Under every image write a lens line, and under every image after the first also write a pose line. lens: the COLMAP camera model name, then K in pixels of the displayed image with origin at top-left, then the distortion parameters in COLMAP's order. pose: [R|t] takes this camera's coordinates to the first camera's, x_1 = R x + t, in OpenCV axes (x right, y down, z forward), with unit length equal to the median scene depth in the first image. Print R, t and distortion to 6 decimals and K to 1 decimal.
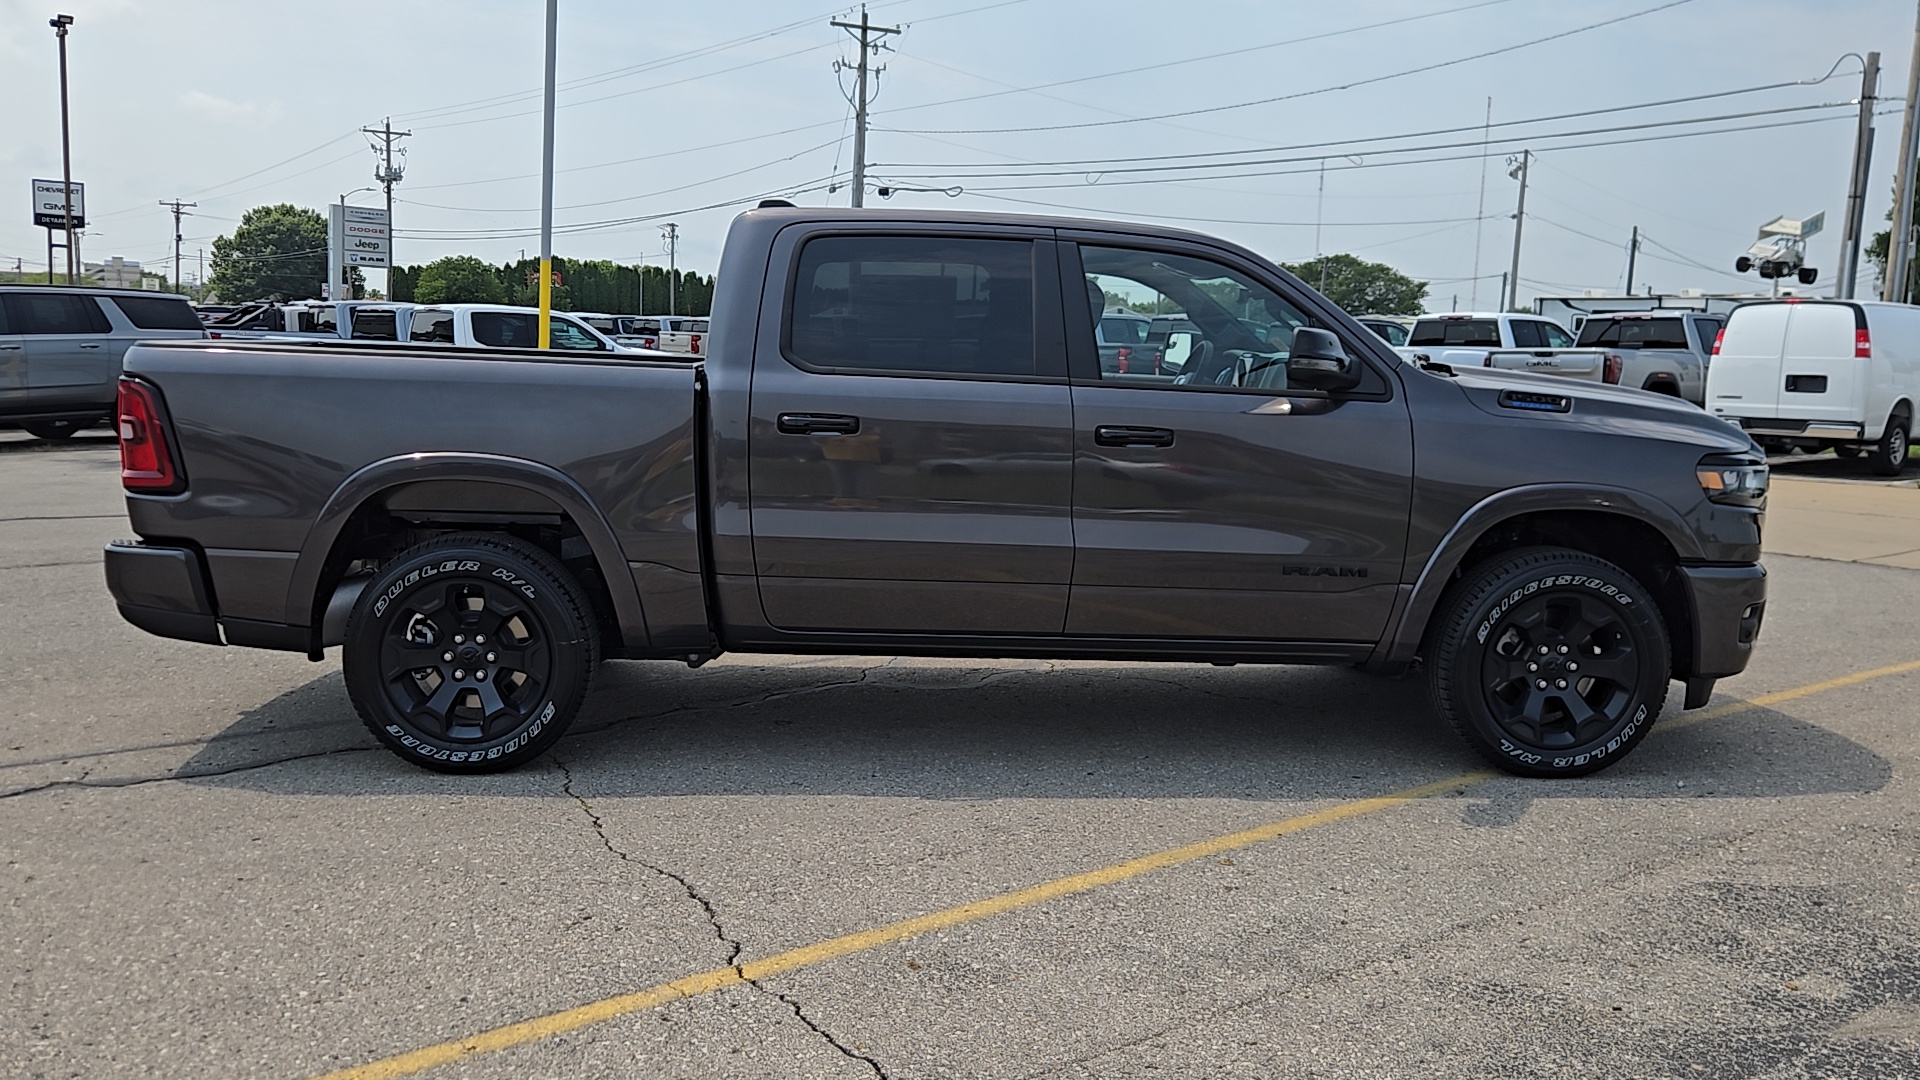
lens RADIAL K [[1614.4, 0, 953.2], [0, 1614.4, 531.3], [0, 0, 1]] dist [0.016398, -0.020054]
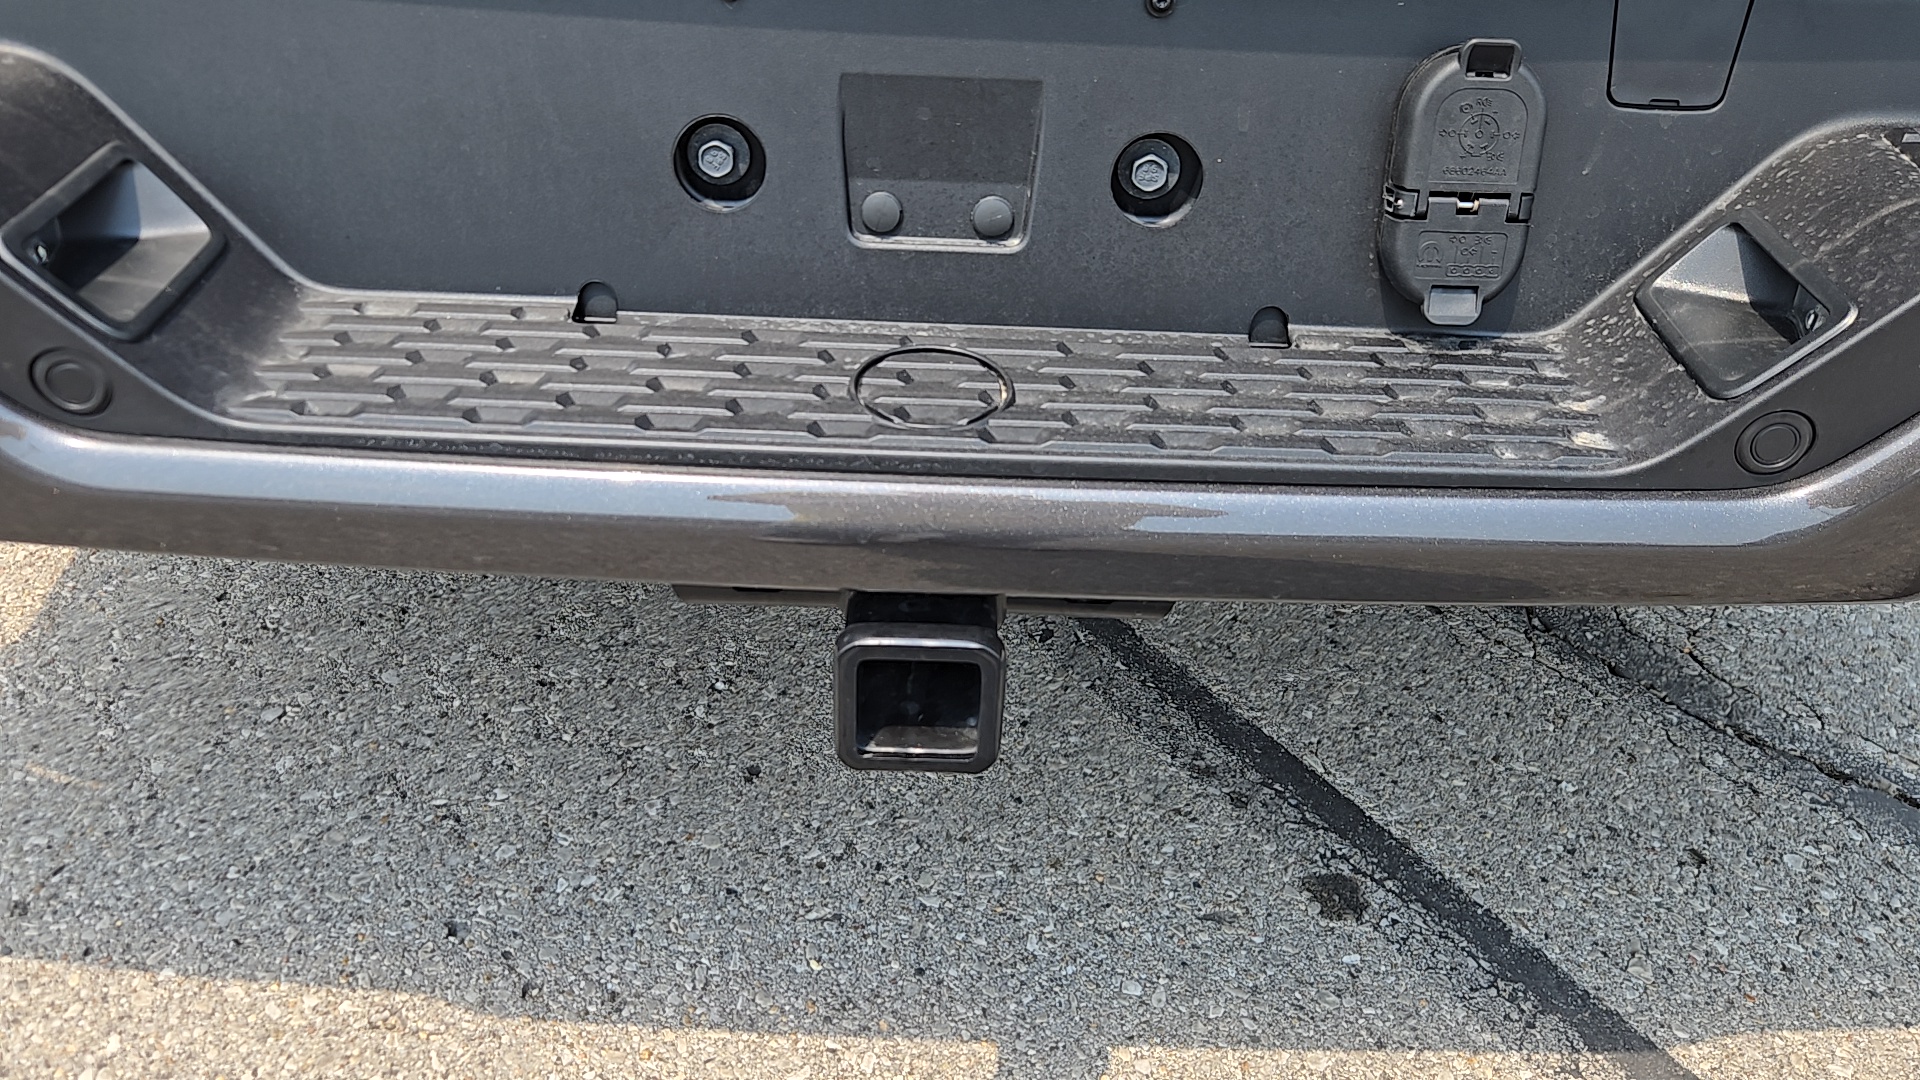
lens RADIAL K [[1614.4, 0, 953.2], [0, 1614.4, 531.3], [0, 0, 1]] dist [0.016398, -0.020054]
pose [[0.060810, -0.558679, 0.827152, -0.056909], [0.080140, 0.828743, 0.553862, -0.003924], [-0.994927, 0.032608, 0.095168, 0.101737]]
